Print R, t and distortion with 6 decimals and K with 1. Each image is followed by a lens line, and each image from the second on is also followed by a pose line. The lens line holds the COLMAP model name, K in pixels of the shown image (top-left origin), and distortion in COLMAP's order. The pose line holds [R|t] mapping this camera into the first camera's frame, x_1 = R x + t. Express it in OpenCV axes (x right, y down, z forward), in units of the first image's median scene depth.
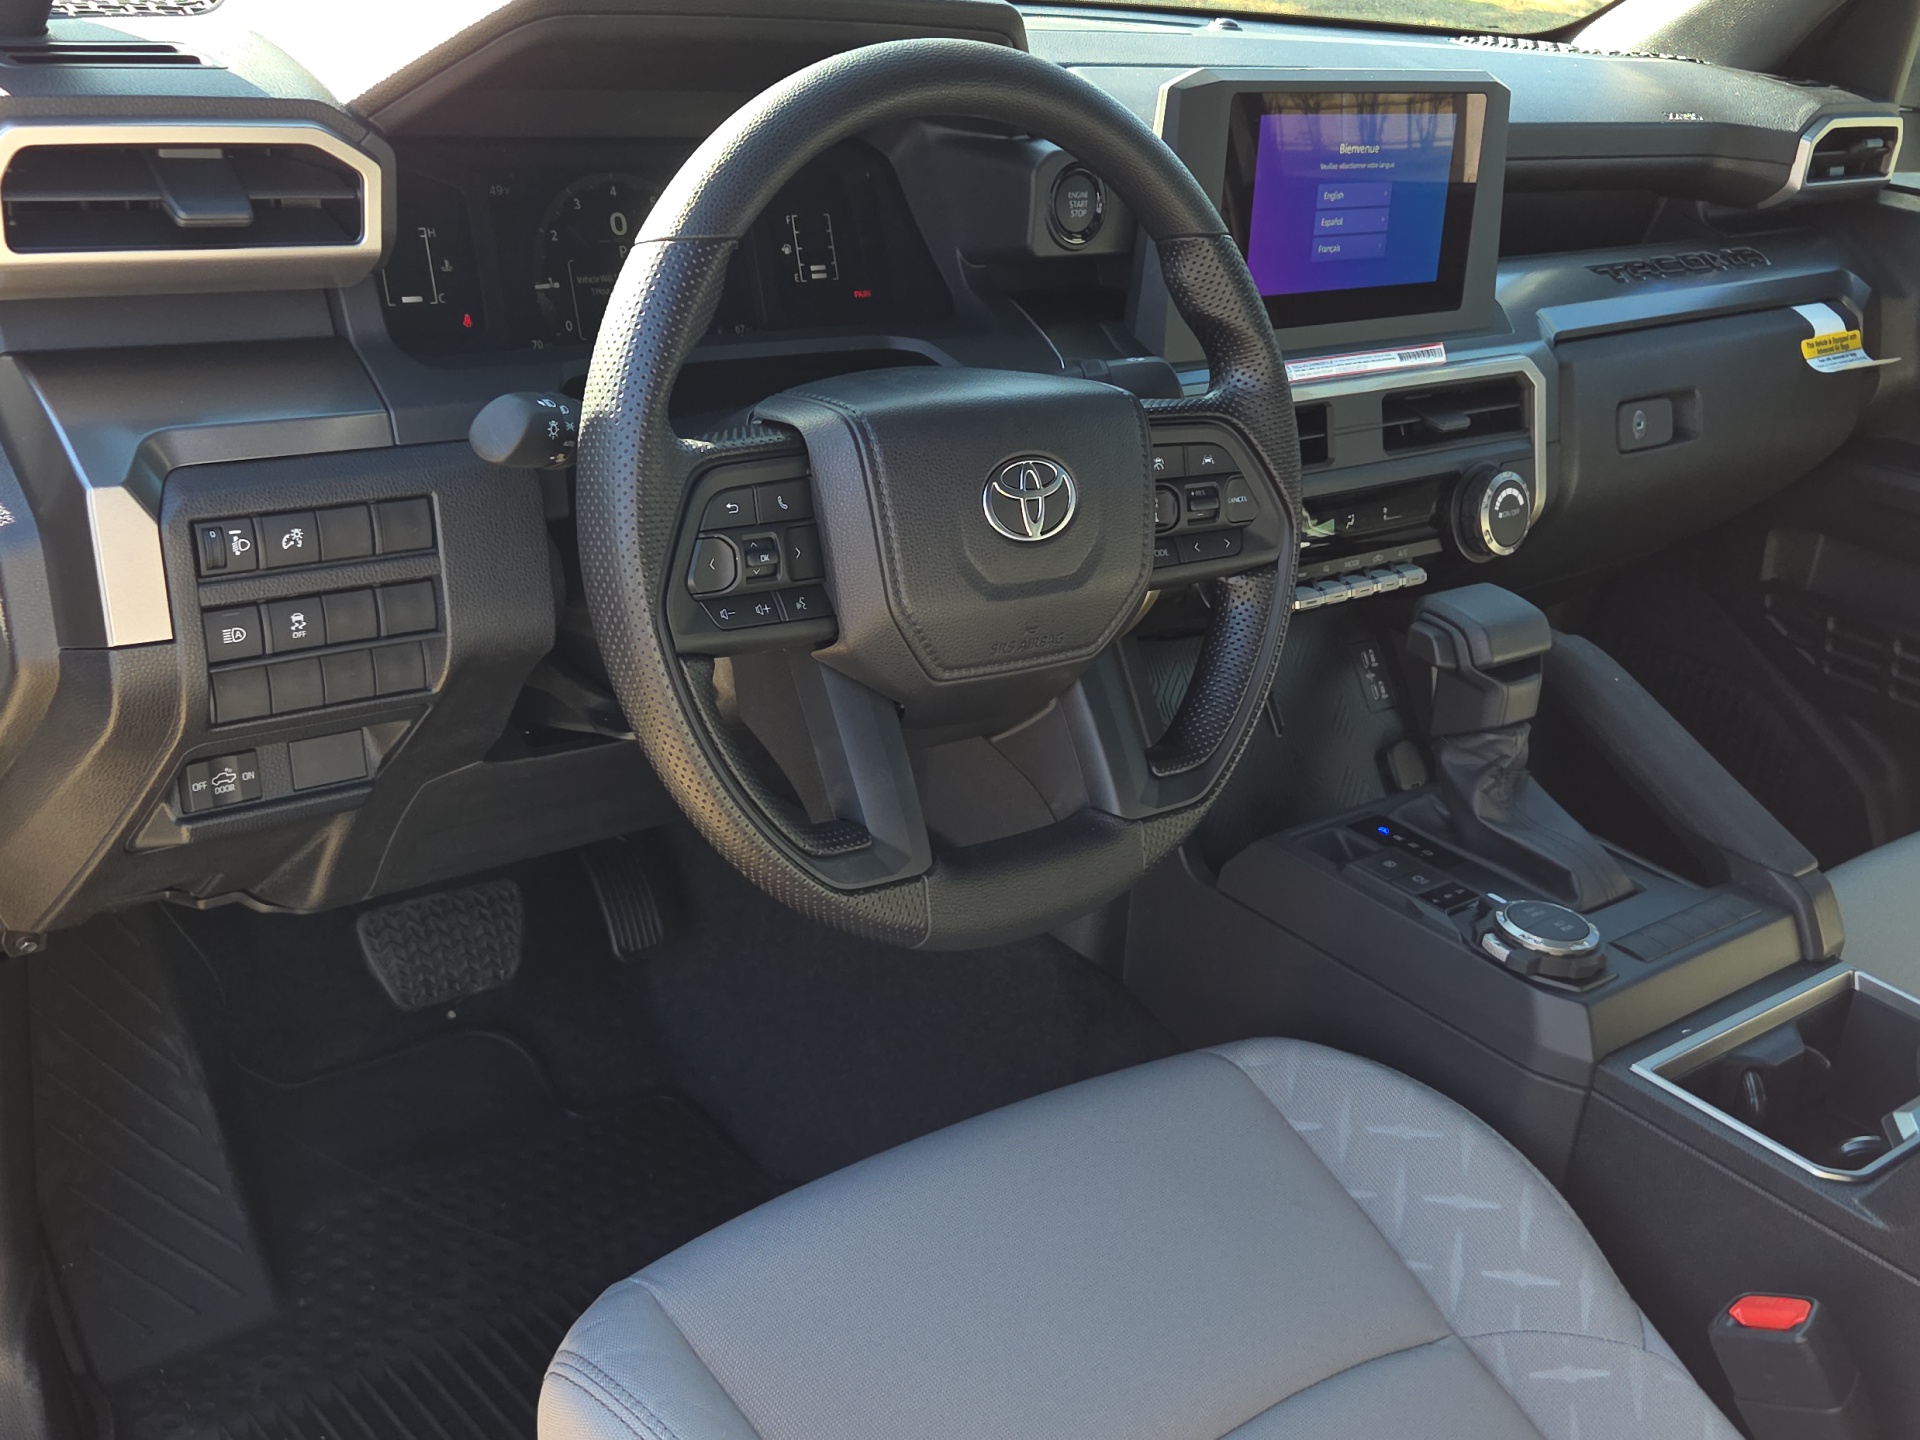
lens RADIAL K [[2081.6, 0, 948.0], [0, 2081.6, 683.5], [0, 0, 1]] dist [0.066767, 0.000000]
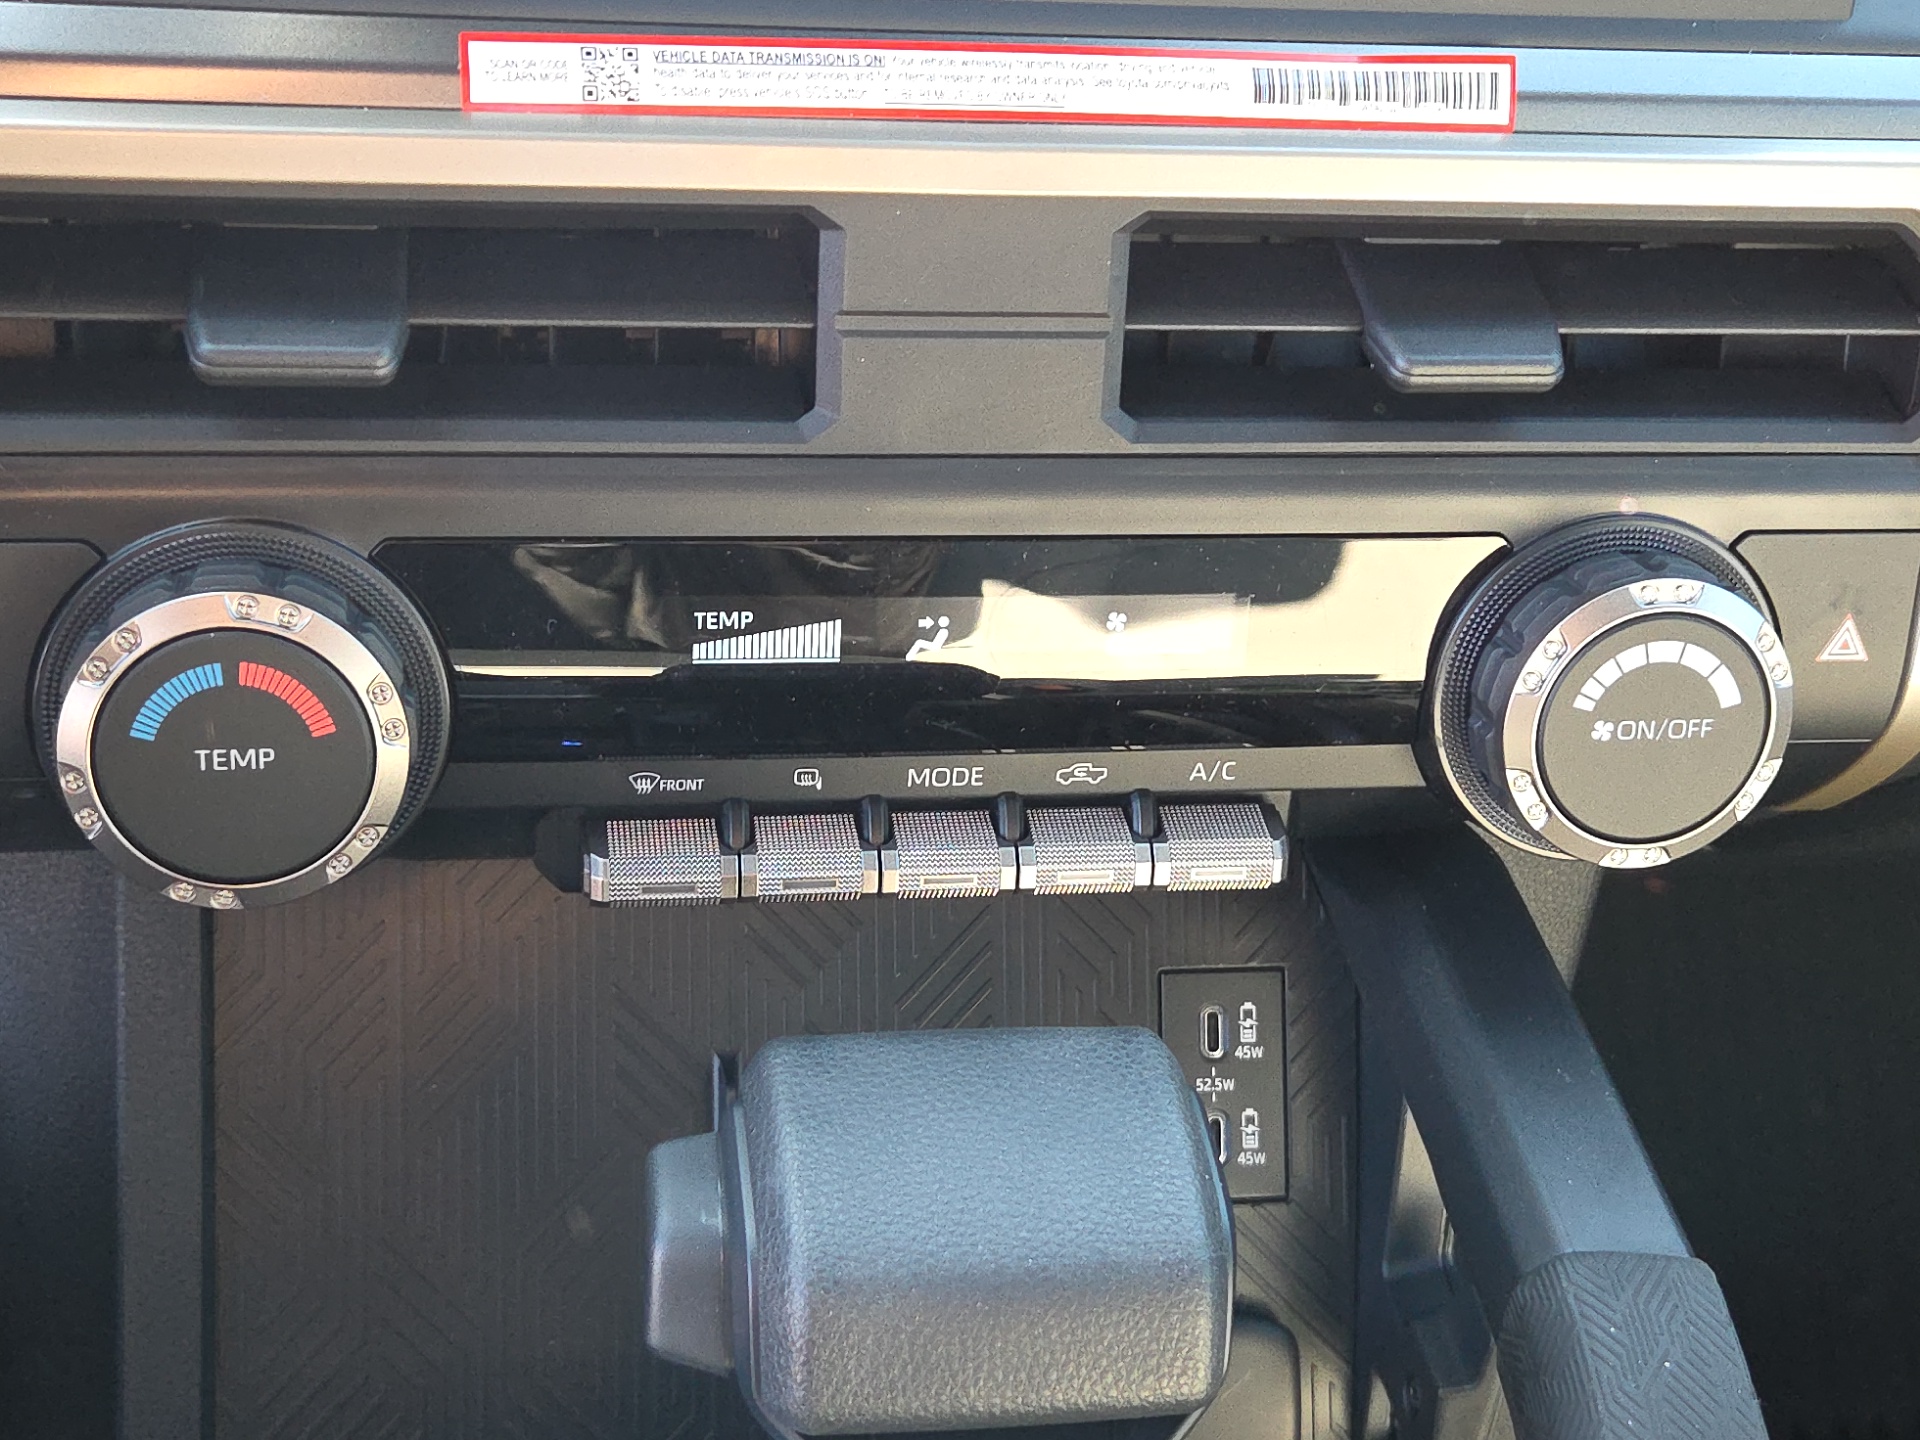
lens RADIAL K [[2641.0, 0, 966.6], [0, 2641.0, 719.7], [0, 0, 1]] dist [0.038478, 0.000000]
pose [[0.860356, 0.259816, -0.438501, 0.390271], [-0.192774, 0.962288, 0.191936, -0.149769], [0.471833, -0.080602, 0.877996, 0.750185]]
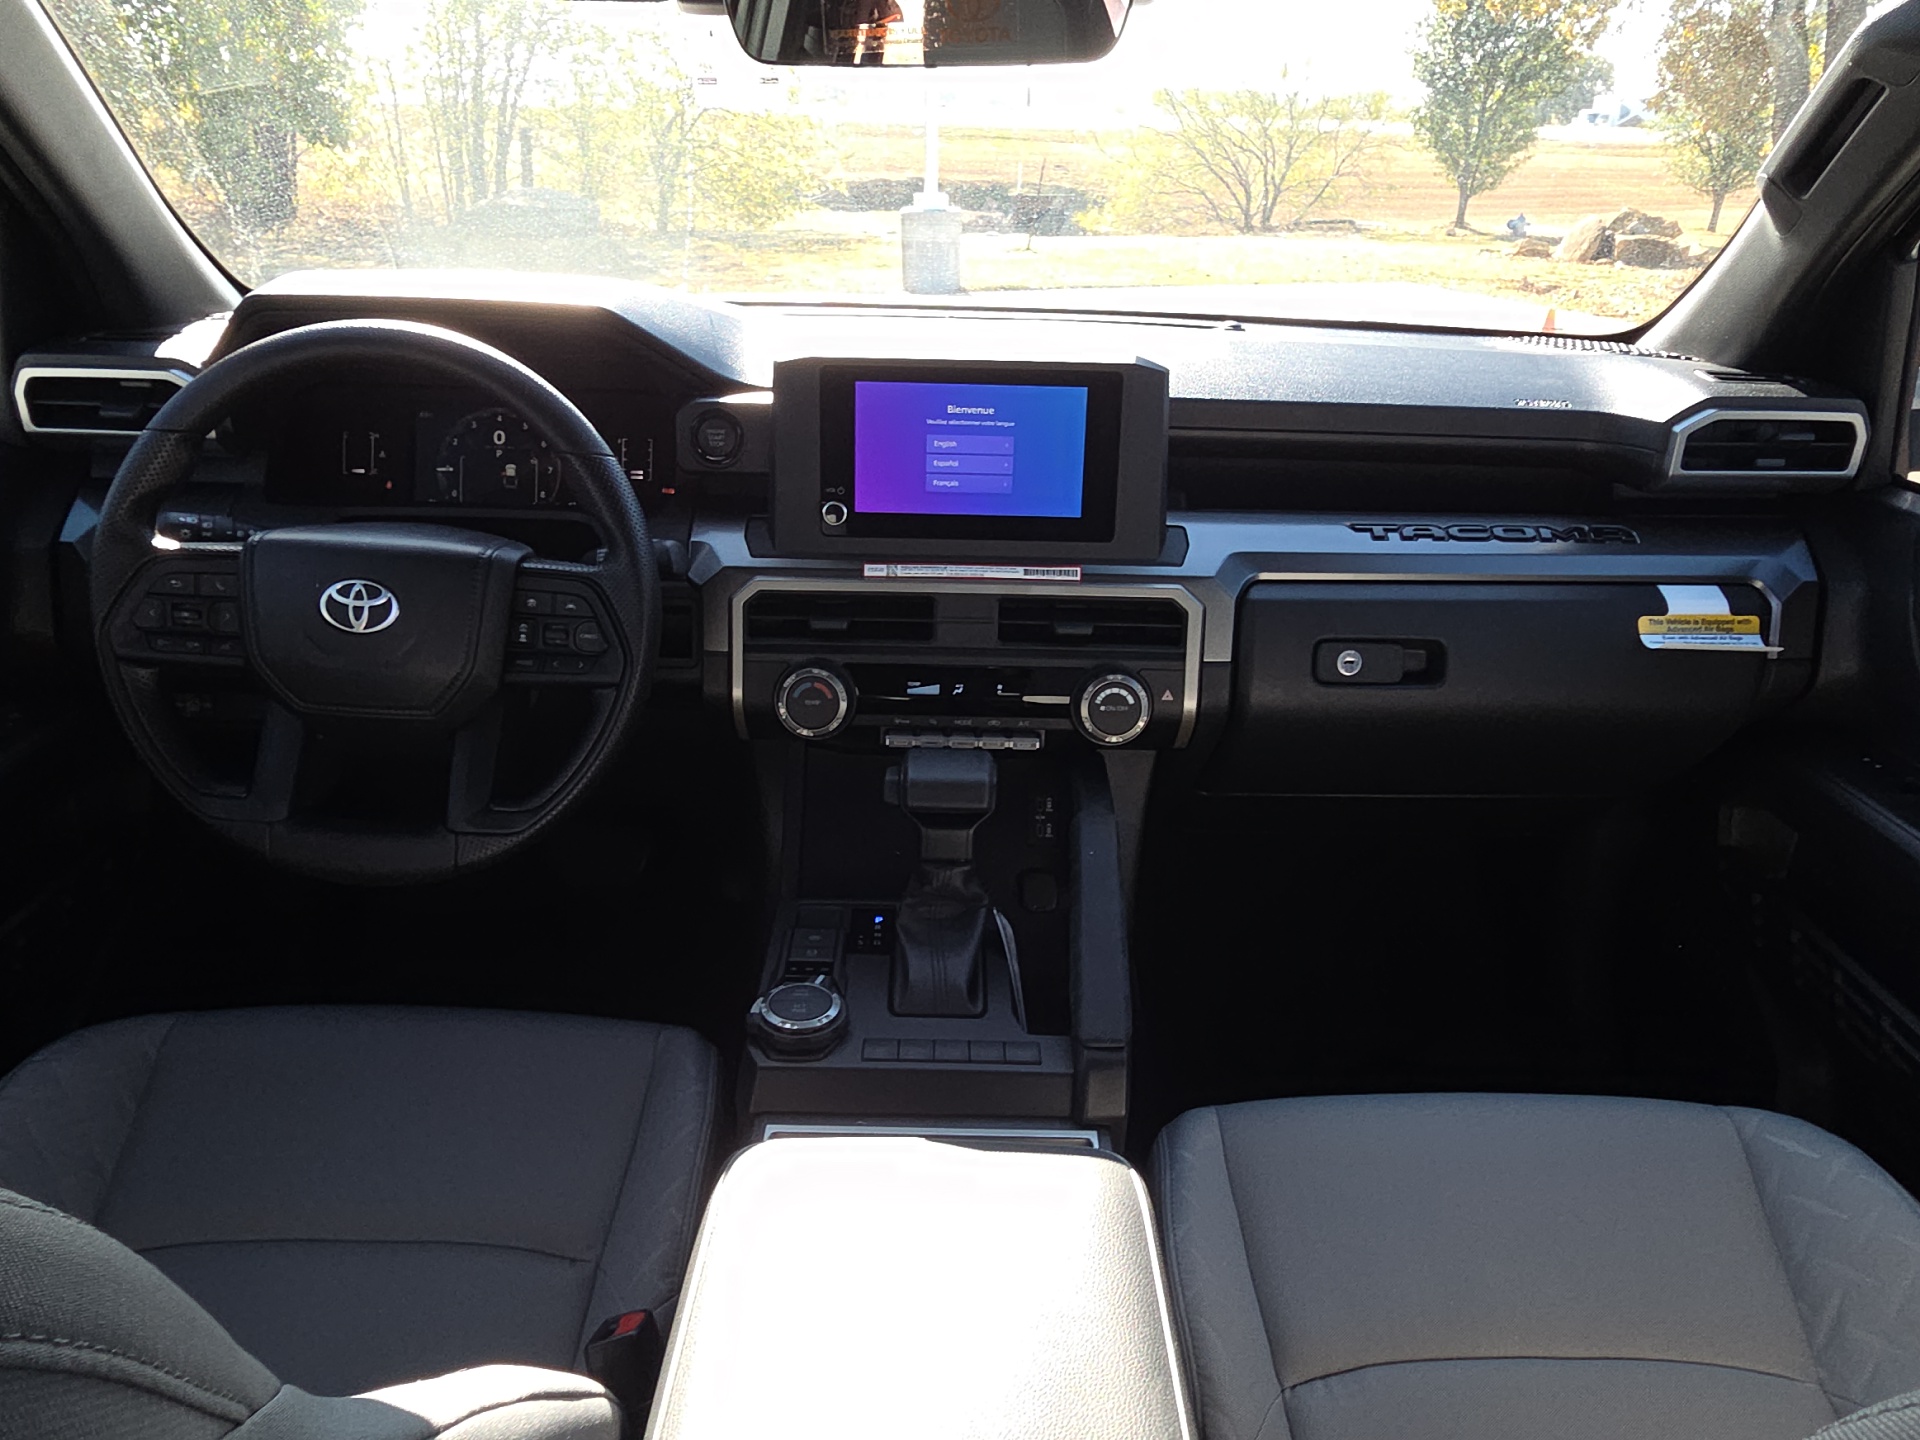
lens RADIAL K [[1321.5, 0, 949.1], [0, 1321.5, 711.0], [0, 0, 1]] dist [0.007310, 0.008426]
pose [[0.764225, 0.166371, -0.623121, 0.775856], [-0.191948, 0.981047, 0.026523, -0.093193], [0.615724, 0.099338, 0.781675, 0.378083]]
